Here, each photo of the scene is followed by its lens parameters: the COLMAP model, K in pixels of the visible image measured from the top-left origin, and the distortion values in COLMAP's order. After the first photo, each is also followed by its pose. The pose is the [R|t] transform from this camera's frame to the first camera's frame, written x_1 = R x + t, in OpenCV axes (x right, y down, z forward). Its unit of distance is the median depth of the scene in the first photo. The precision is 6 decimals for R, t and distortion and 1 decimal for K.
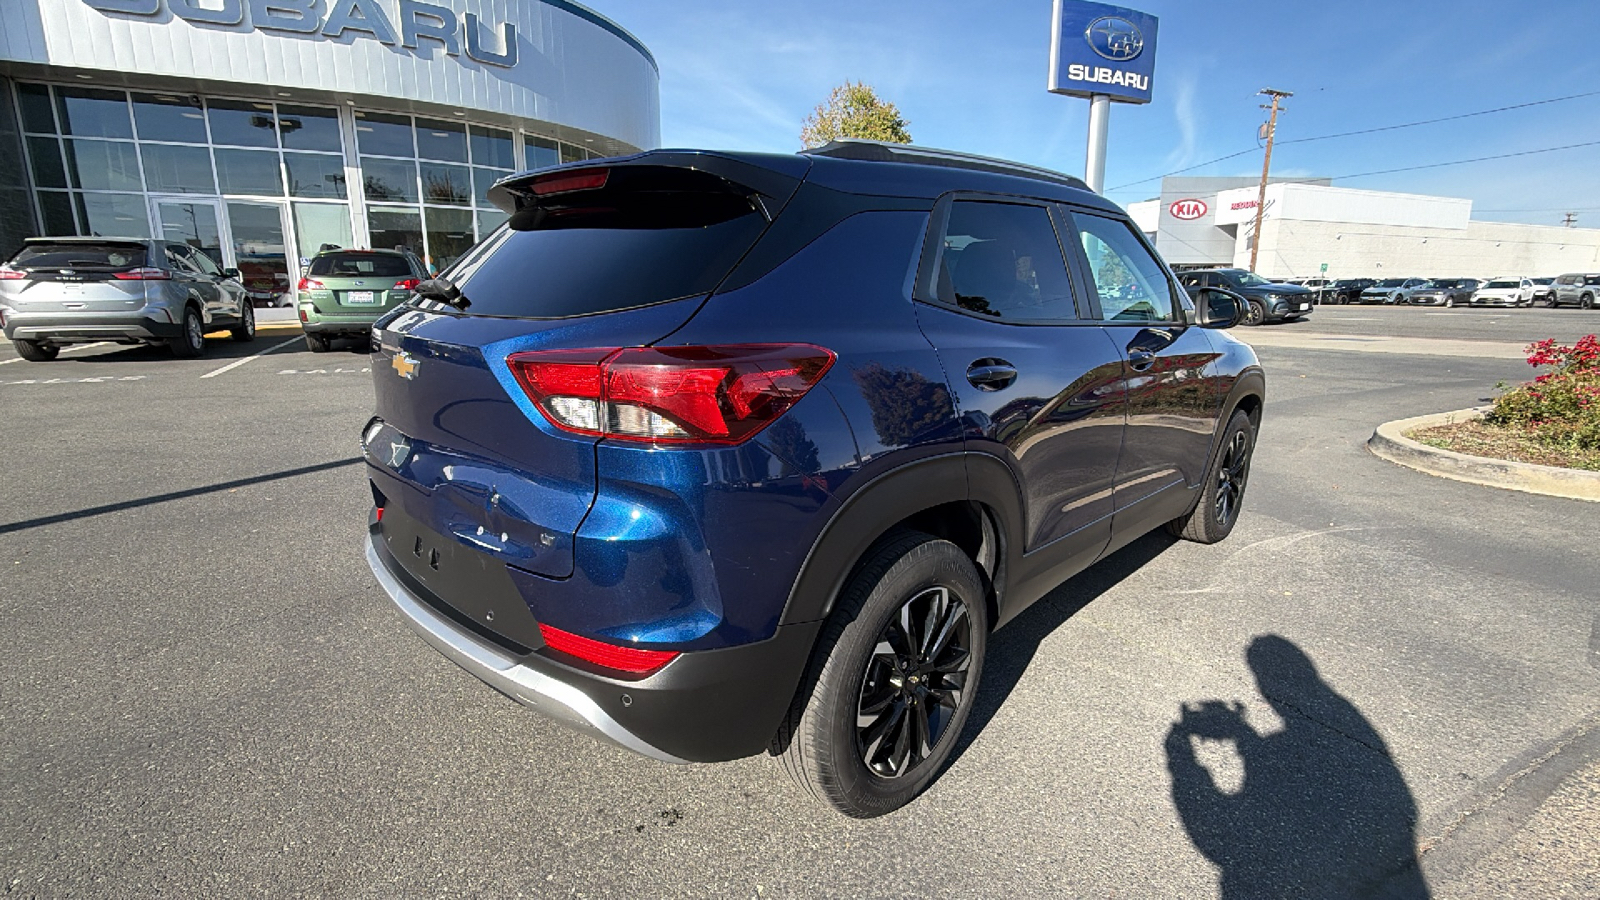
lens RADIAL K [[719.3, 0, 792.0], [0, 719.3, 452.0], [0, 0, 1]] dist [-0.003677, -0.001794]
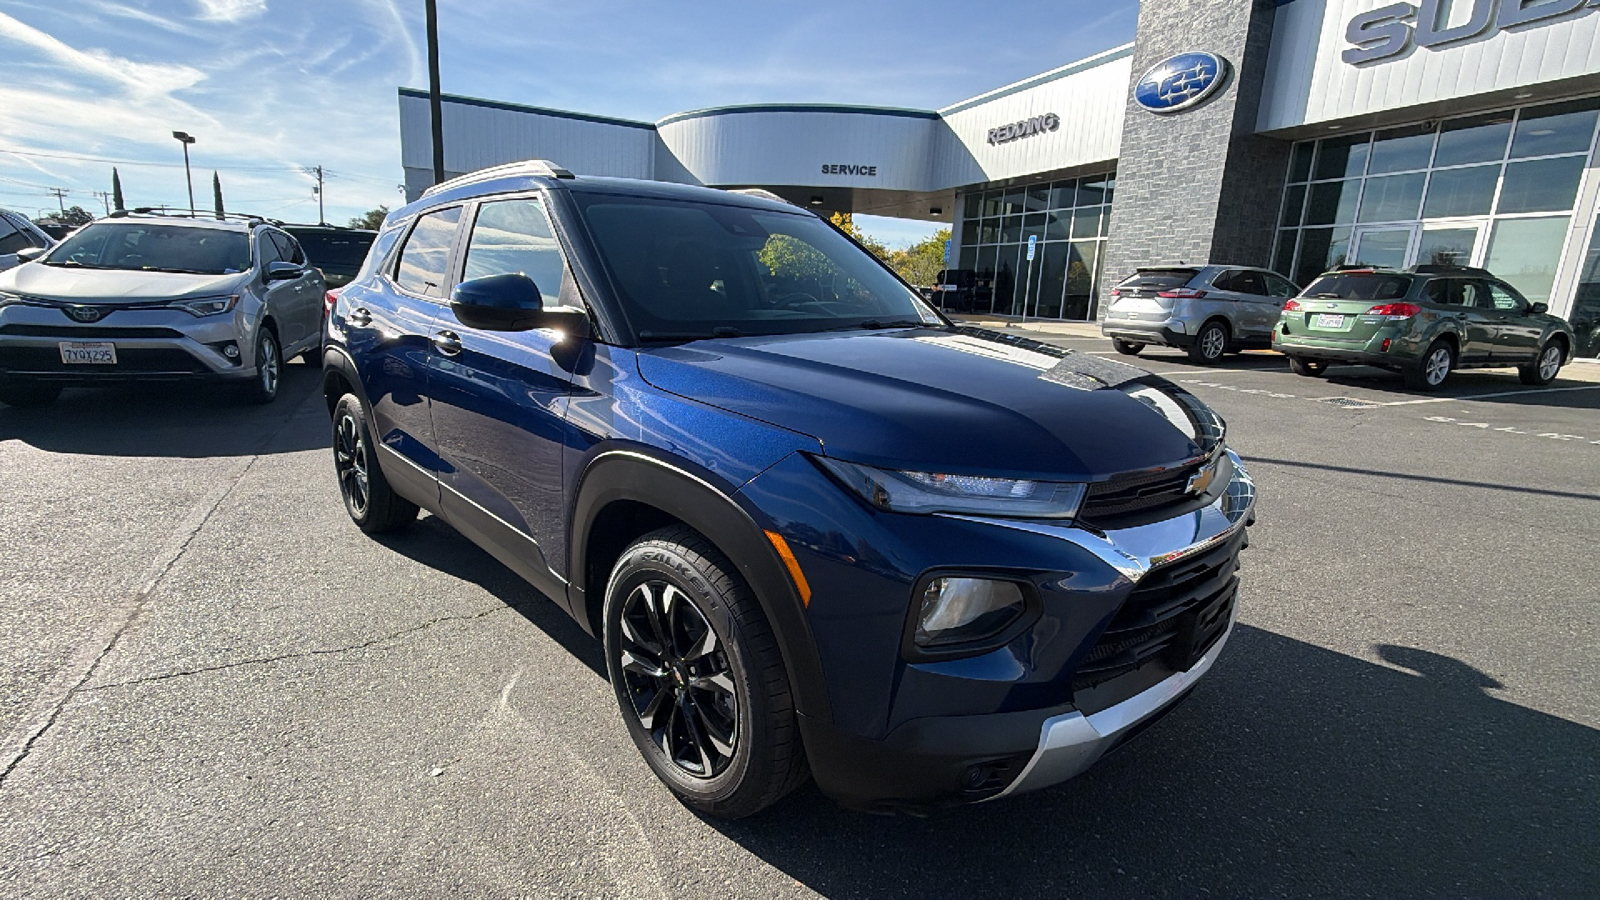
lens RADIAL K [[719.3, 0, 810.3], [0, 719.3, 458.8], [0, 0, 1]] dist [-0.003677, -0.001794]
pose [[0.003758, 0.226011, -0.974118, 0.242375], [-0.258260, 0.941296, 0.217399, -0.052422], [0.966068, 0.250759, 0.061907, 0.234152]]
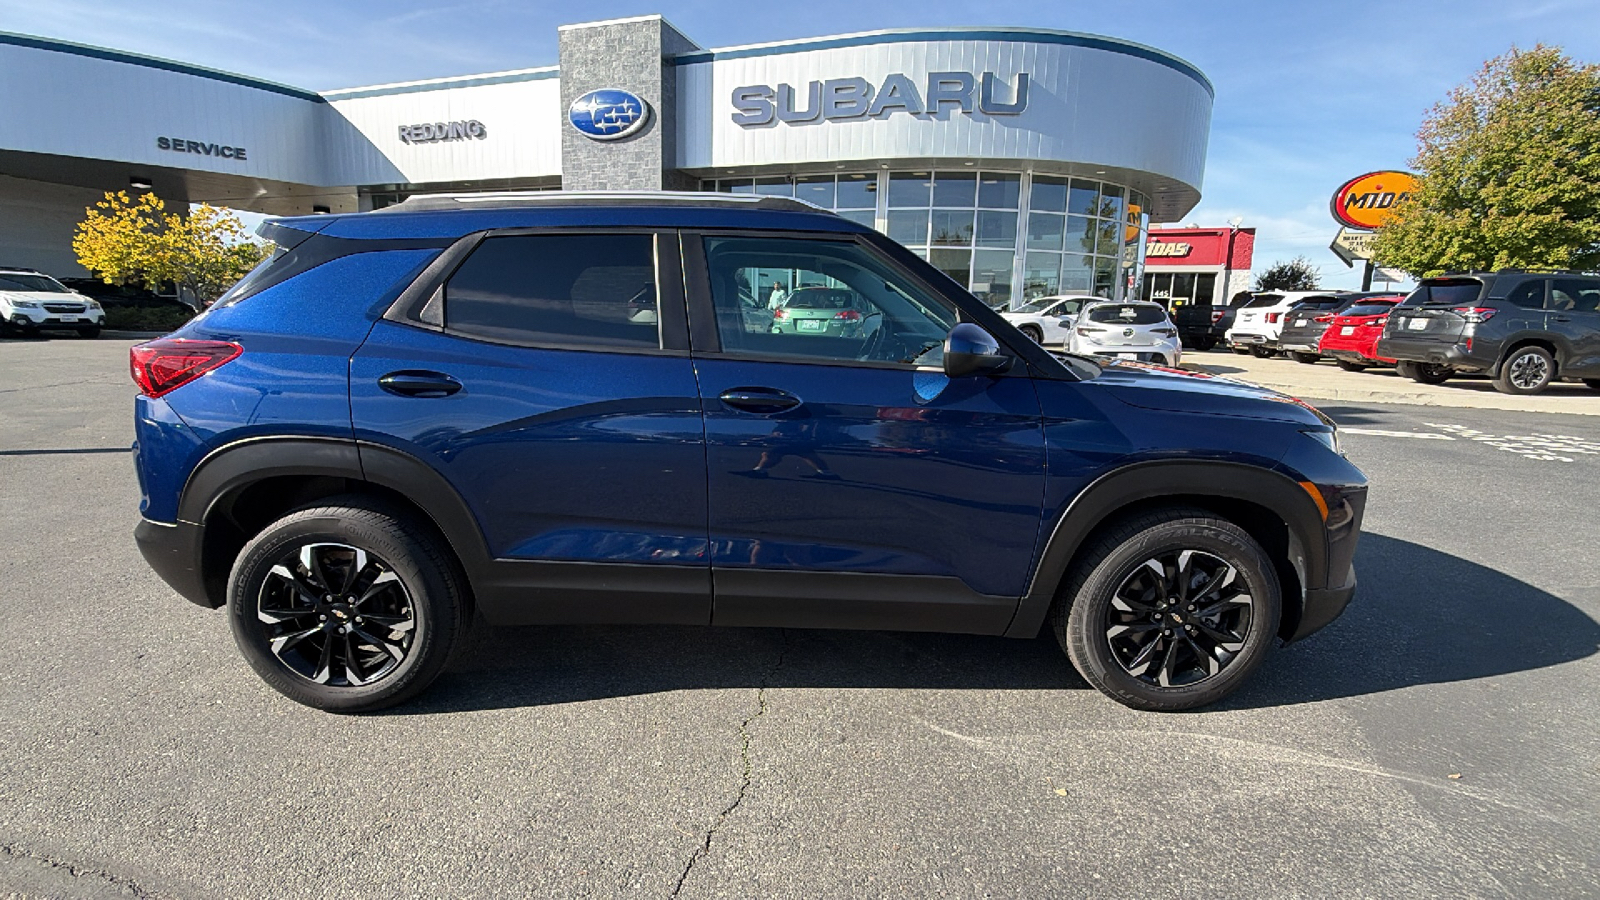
lens RADIAL K [[719.3, 0, 801.5], [0, 719.3, 451.1], [0, 0, 1]] dist [-0.003677, -0.001794]
pose [[0.723350, 0.139903, -0.676159, 0.181759], [-0.171918, 0.984911, 0.019870, -0.015452], [0.668737, 0.101871, 0.736488, 0.066852]]
